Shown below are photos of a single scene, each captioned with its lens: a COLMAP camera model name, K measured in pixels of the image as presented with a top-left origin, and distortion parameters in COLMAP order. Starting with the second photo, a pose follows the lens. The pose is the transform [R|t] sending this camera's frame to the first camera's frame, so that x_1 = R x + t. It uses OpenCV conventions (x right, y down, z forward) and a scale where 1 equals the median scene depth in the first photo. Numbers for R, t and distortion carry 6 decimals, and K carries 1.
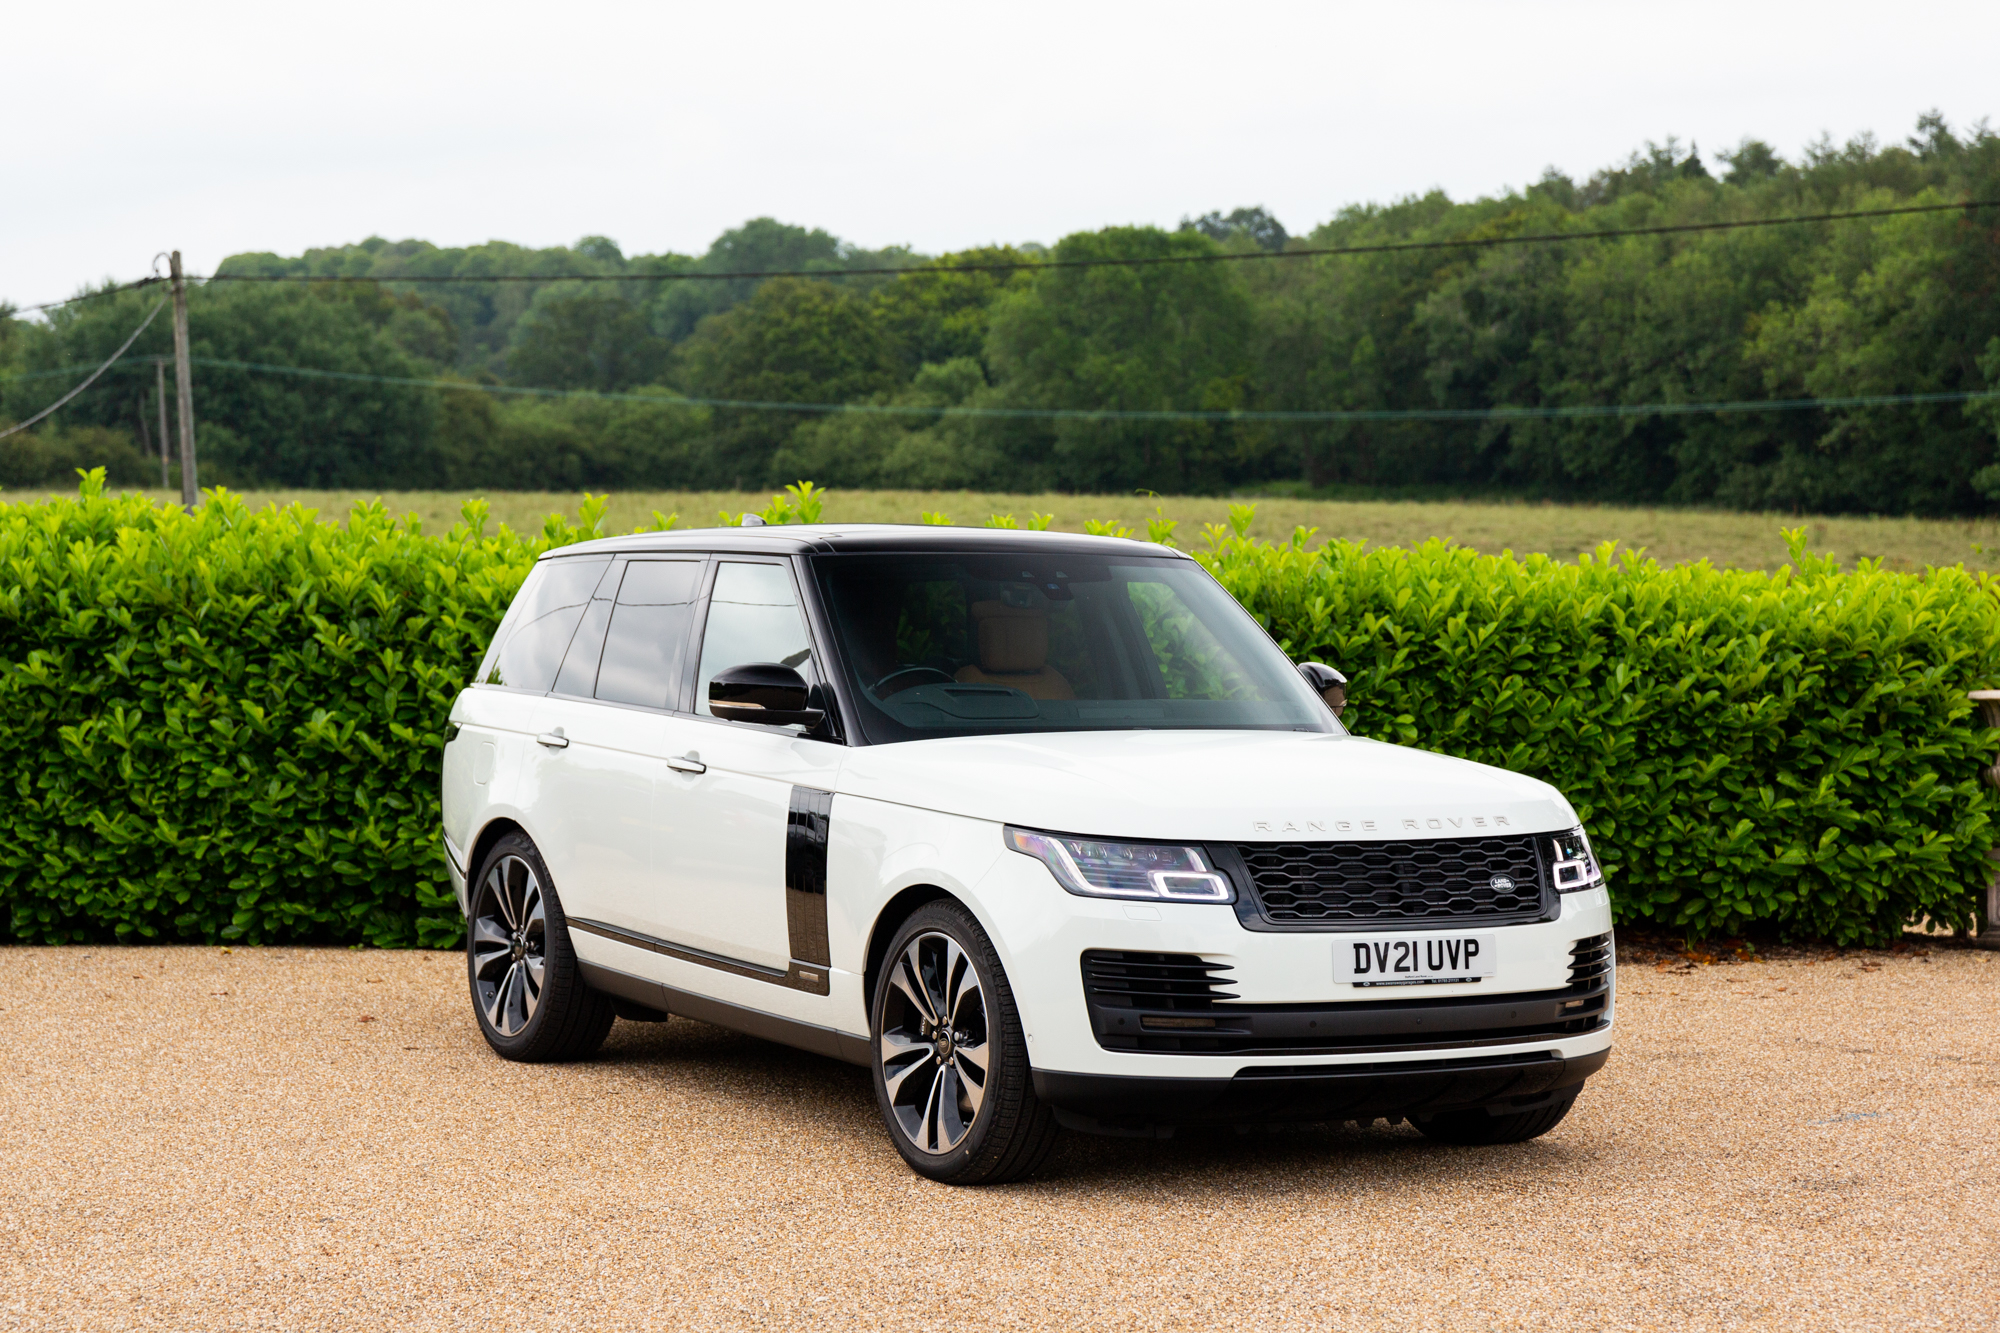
lens RADIAL K [[3783.5, 0, 932.0], [0, 3783.5, 610.6], [0, 0, 1]] dist [0.008947, 0.119212]
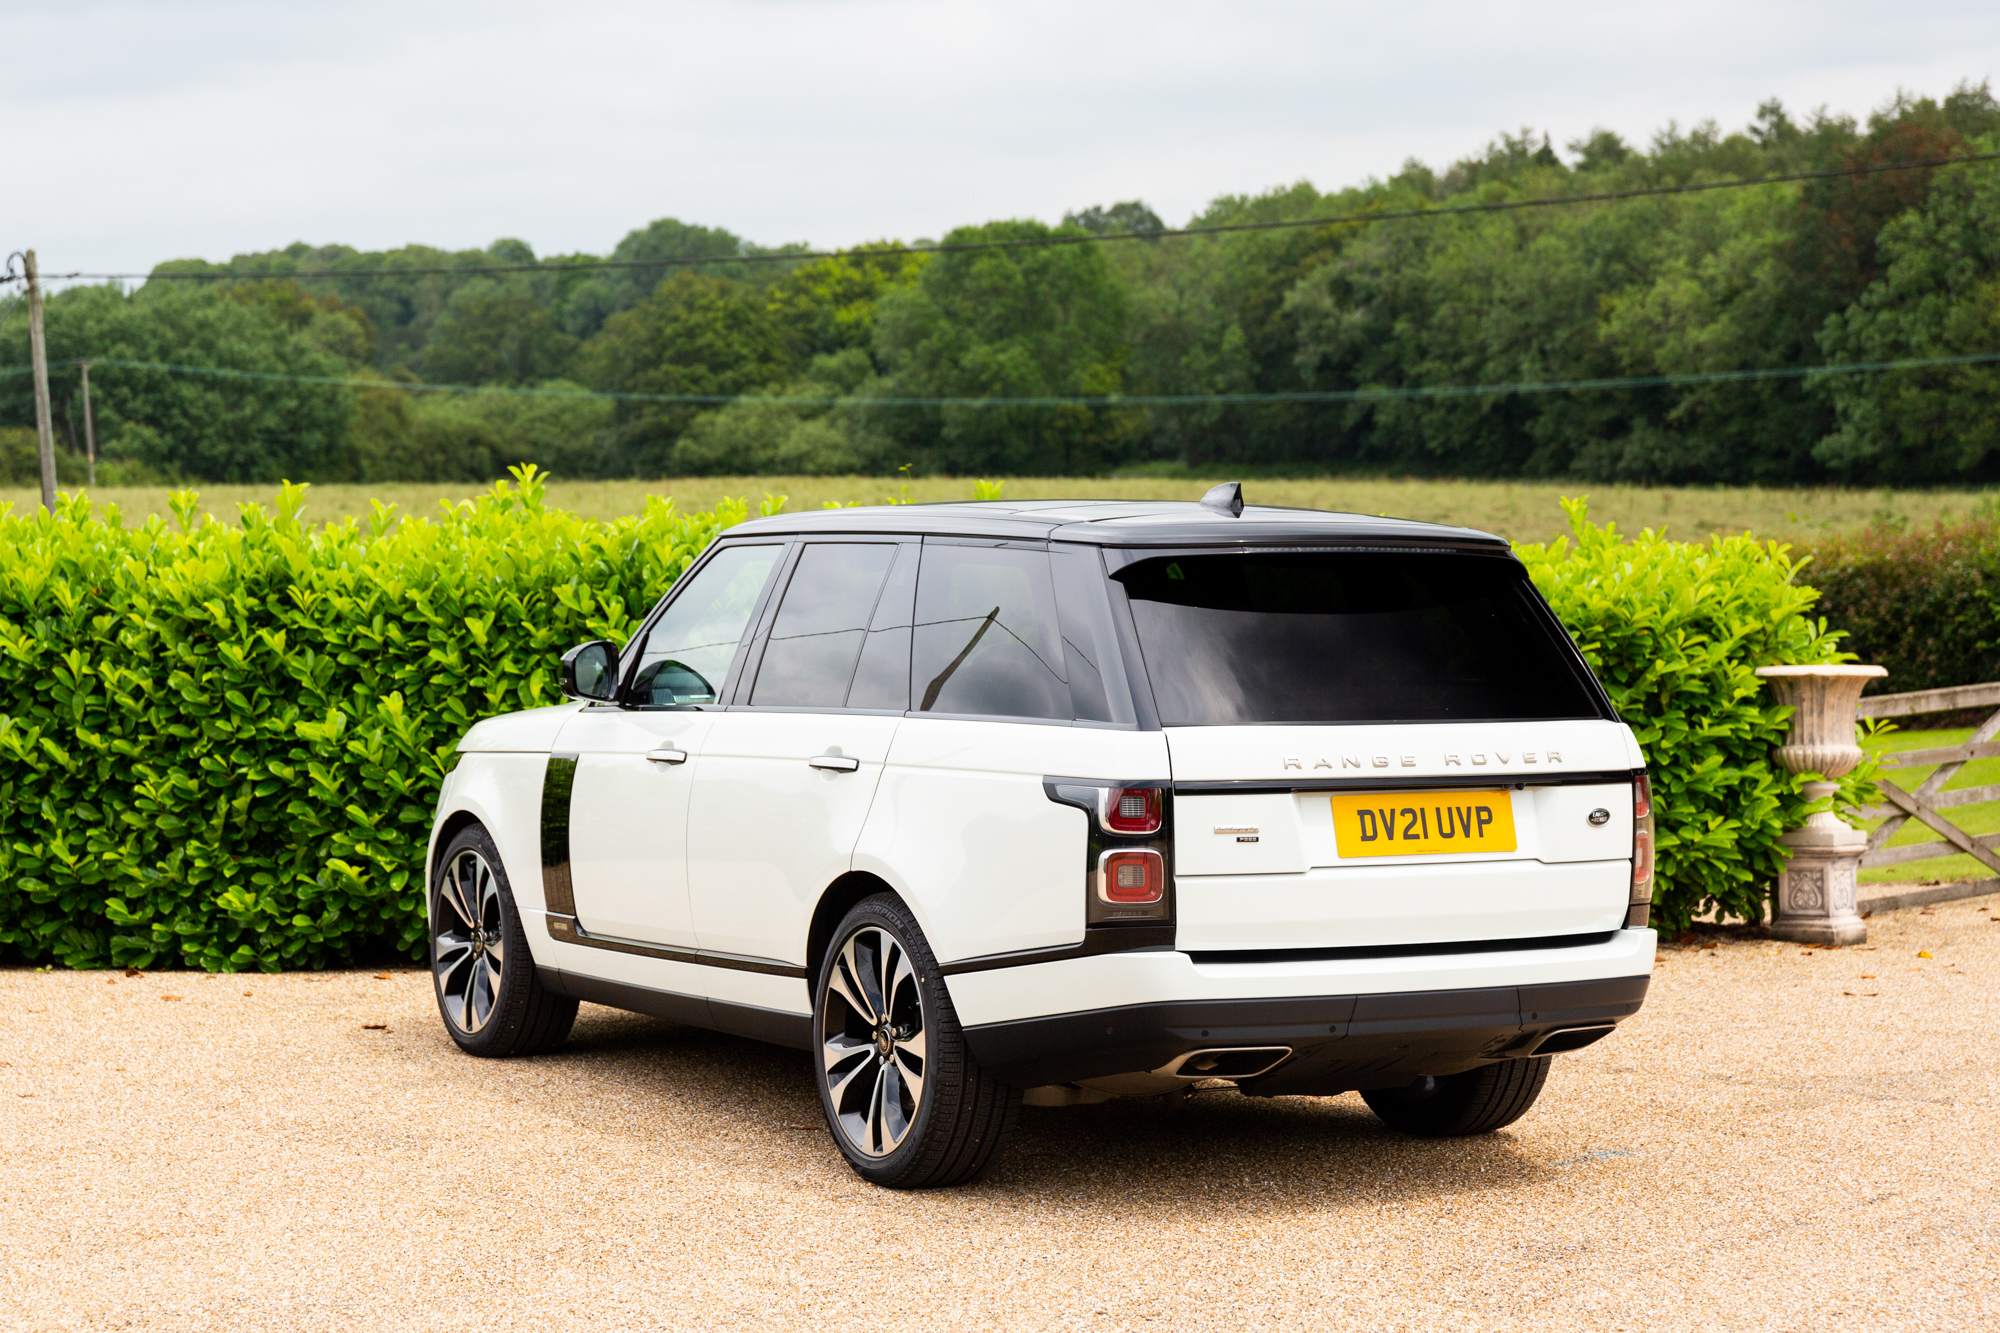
lens RADIAL K [[3588.1, 0, 878.2], [0, 3588.1, 629.7], [0, 0, 1]] dist [0.005485, 0.040895]
pose [[0.999804, -0.016144, 0.011428, 0.044936], [0.016016, 0.999809, 0.011166, -0.001680], [-0.011606, -0.010981, 0.999872, 0.108070]]
